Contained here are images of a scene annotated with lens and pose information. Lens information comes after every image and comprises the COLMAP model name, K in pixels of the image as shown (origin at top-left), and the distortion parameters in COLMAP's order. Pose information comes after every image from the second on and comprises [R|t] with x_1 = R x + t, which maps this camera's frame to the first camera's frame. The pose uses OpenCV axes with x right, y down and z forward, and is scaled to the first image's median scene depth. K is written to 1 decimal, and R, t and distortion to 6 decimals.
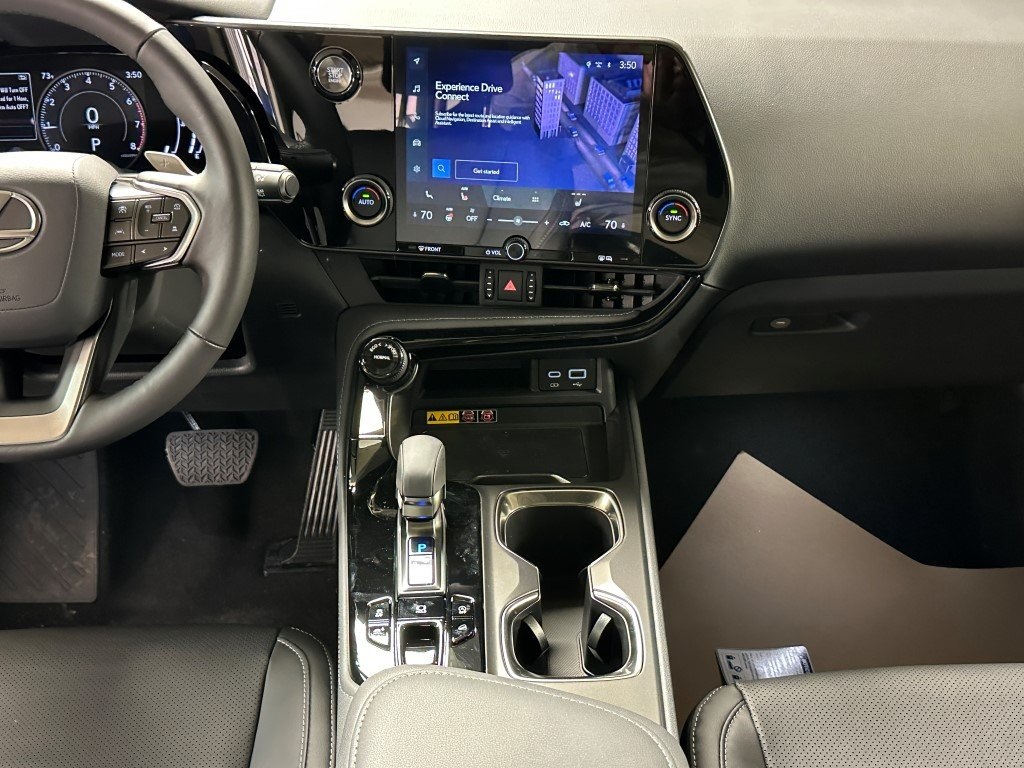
lens RADIAL K [[1155.6, 0, 519.2], [0, 1155.6, 378.6], [0, 0, 1]] dist [0.188969, -0.419220]
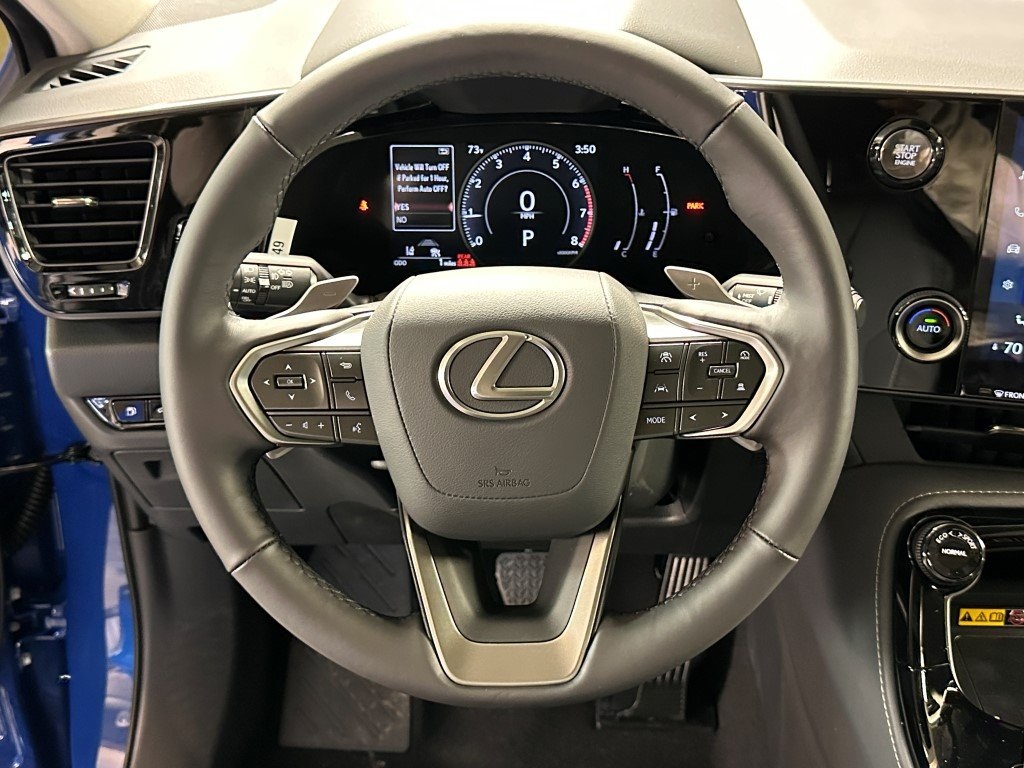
lens RADIAL K [[1135.0, 0, 523.6], [0, 1135.0, 379.6], [0, 0, 1]] dist [0.178246, -0.461613]
pose [[0.994887, 0.033018, -0.095445, -0.309823], [-0.034435, 0.999319, -0.013228, -0.102917], [0.094944, 0.016447, 0.995347, 0.274925]]
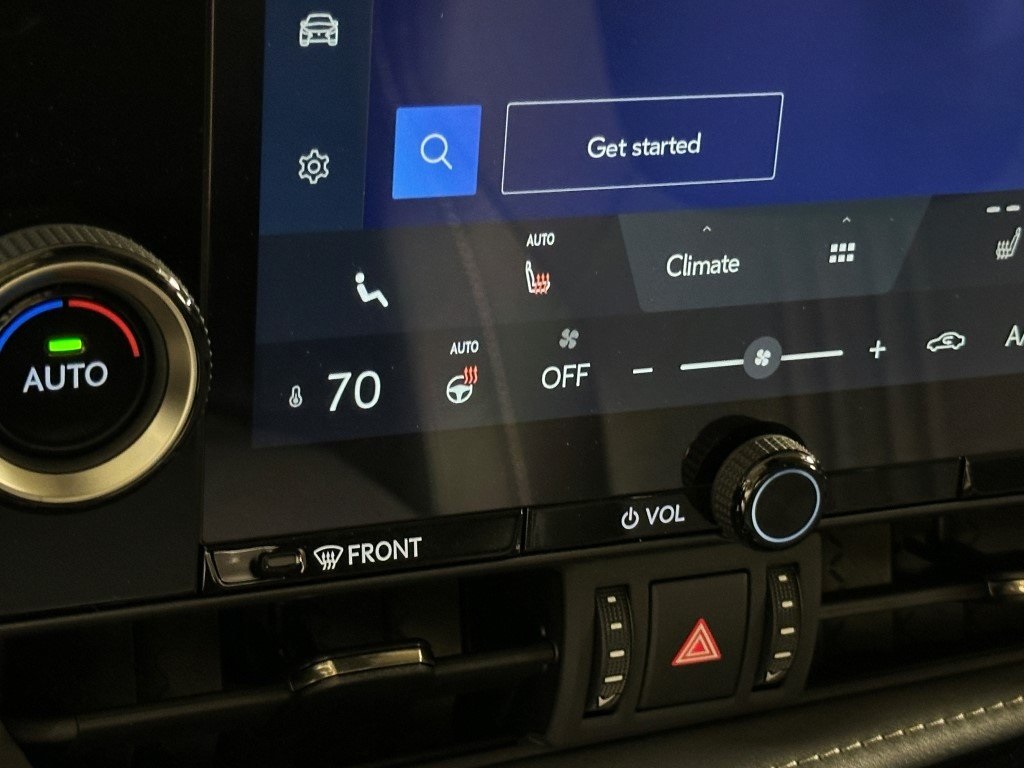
lens RADIAL K [[2324.1, 0, 512.0], [0, 2324.1, 384.0], [0, 0, 1]] dist [0.117427, 0.173796]
pose [[0.849198, -0.150953, 0.506040, -0.254170], [0.119638, 0.988352, 0.094060, -0.176196], [-0.514344, -0.019333, 0.857366, 0.659050]]
